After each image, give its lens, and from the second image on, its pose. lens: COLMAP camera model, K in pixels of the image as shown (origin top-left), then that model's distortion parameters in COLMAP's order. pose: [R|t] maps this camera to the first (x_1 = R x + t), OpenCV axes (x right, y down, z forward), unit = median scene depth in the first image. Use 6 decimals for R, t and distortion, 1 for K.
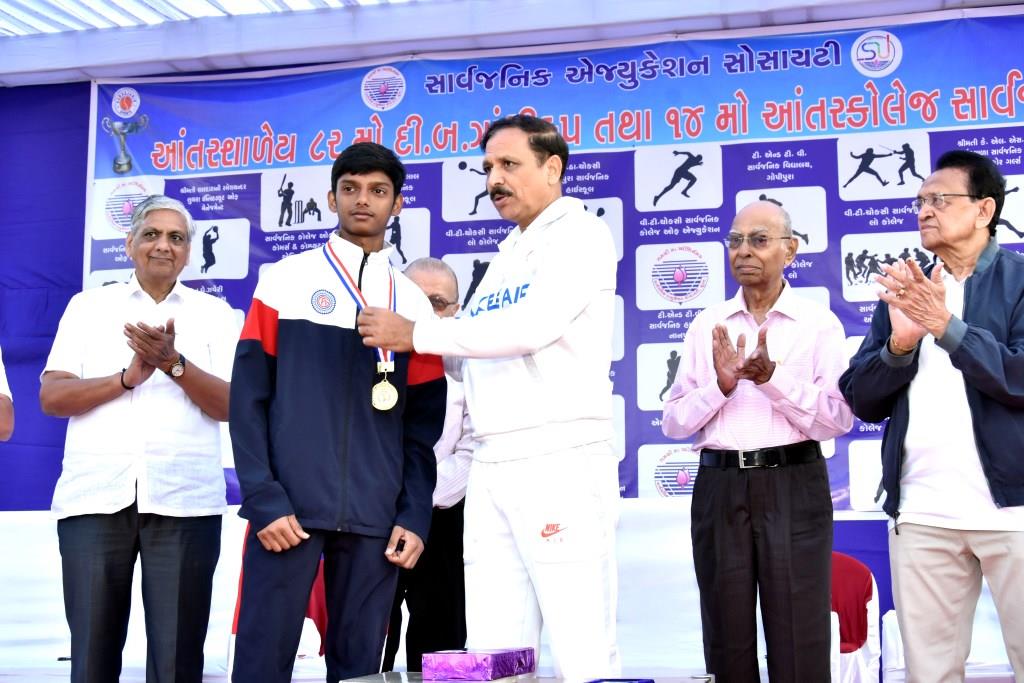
lens RADIAL K [[1451.2, 0, 517.1], [0, 1451.2, 359.0], [0, 0, 1]] dist [-0.020695, 0.000000]
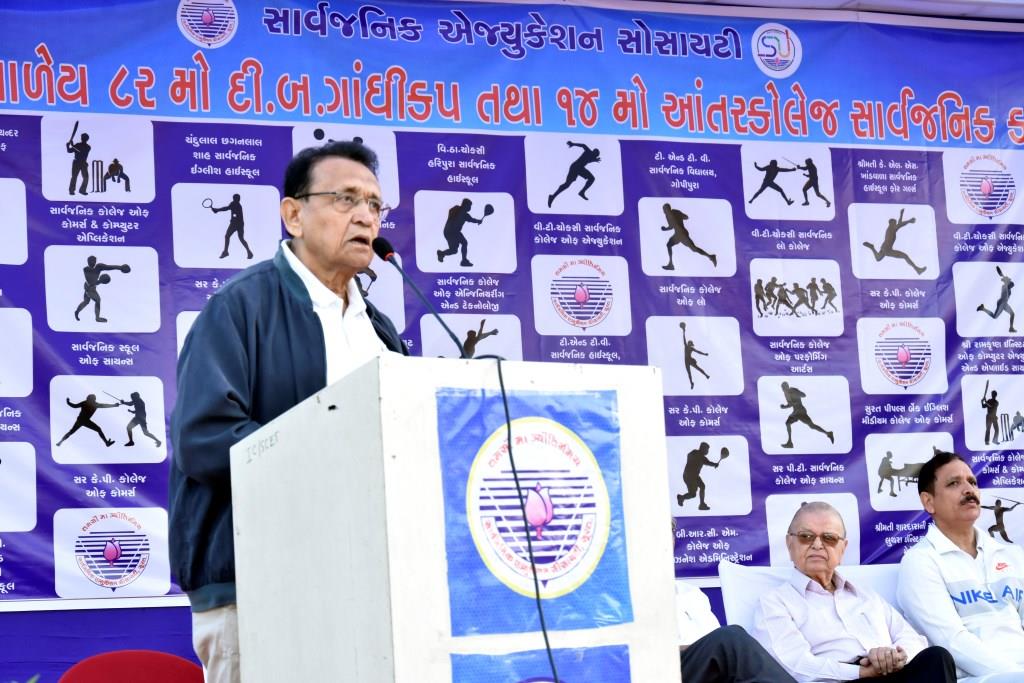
lens RADIAL K [[2597.3, 0, 511.7], [0, 2597.3, 366.0], [0, 0, 1]] dist [0.019596, 0.000000]
pose [[0.814035, 0.027481, 0.580165, -0.757569], [-0.038312, 0.999245, 0.006425, -0.024311], [-0.579551, -0.027458, 0.814474, -0.179795]]
